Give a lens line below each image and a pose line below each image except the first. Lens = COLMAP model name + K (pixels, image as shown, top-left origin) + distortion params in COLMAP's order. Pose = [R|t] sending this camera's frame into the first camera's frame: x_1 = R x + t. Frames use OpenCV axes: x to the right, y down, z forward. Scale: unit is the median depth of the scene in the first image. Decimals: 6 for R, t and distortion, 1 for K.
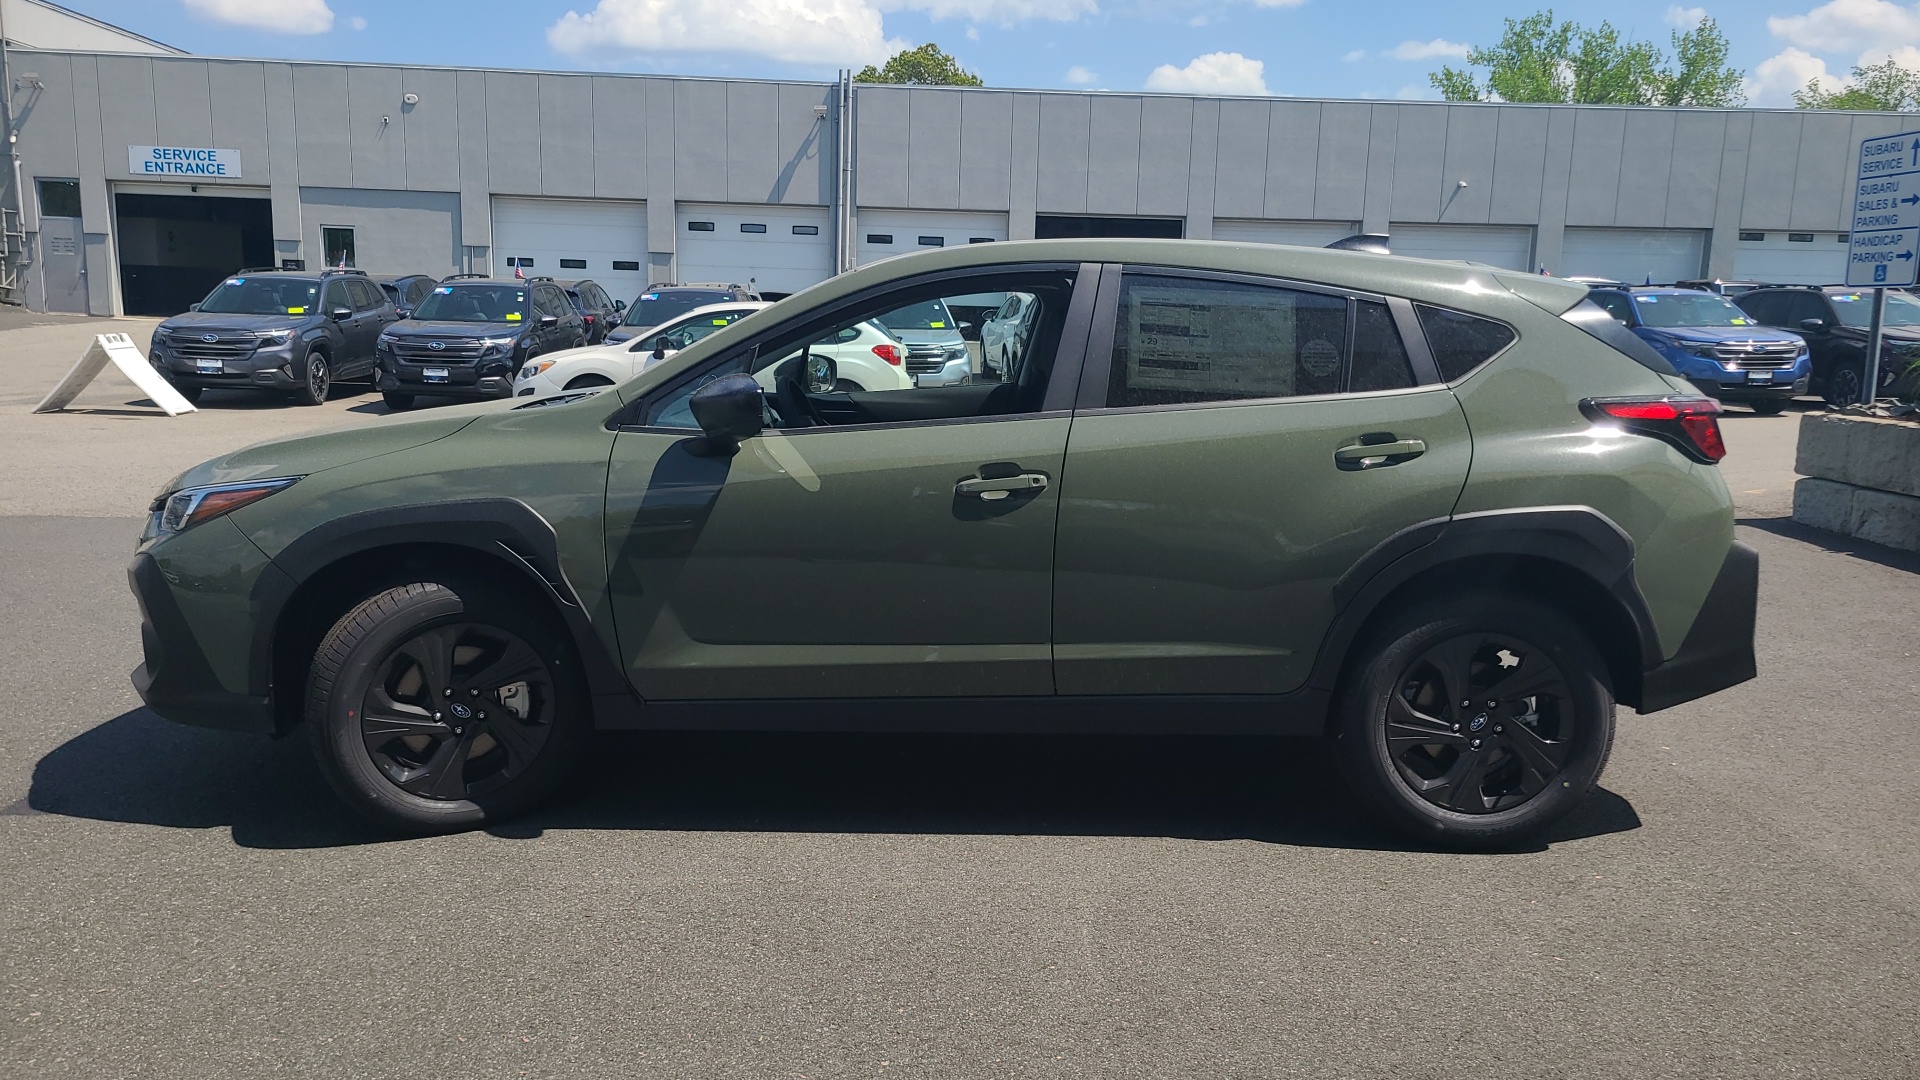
lens RADIAL K [[1445.3, 0, 946.9], [0, 1445.3, 537.6], [0, 0, 1]] dist [0.024492, -0.029617]
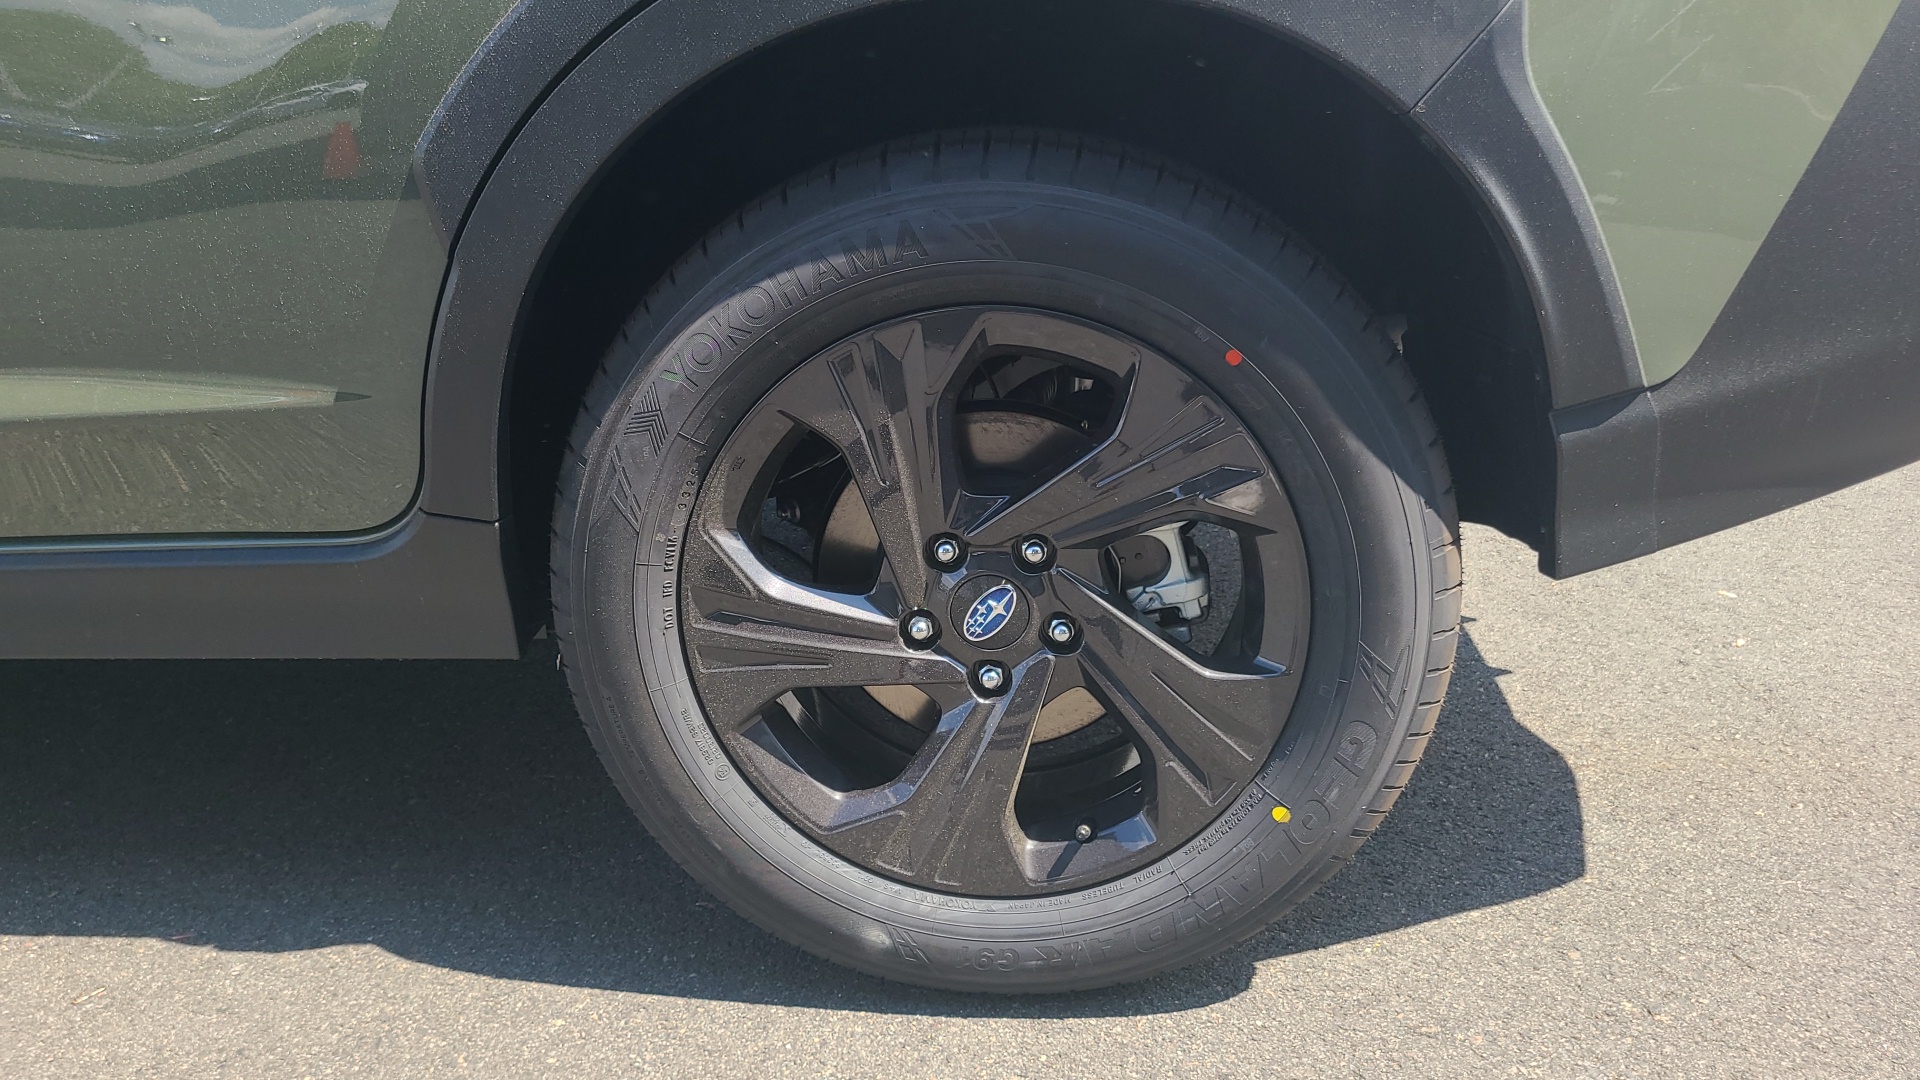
lens RADIAL K [[1445.3, 0, 911.4], [0, 1445.3, 537.9], [0, 0, 1]] dist [0.024492, -0.029617]
pose [[0.993876, -0.018273, -0.108984, 0.383078], [0.036222, 0.985616, 0.165072, 0.061677], [0.104400, -0.168009, 0.980242, 0.705613]]
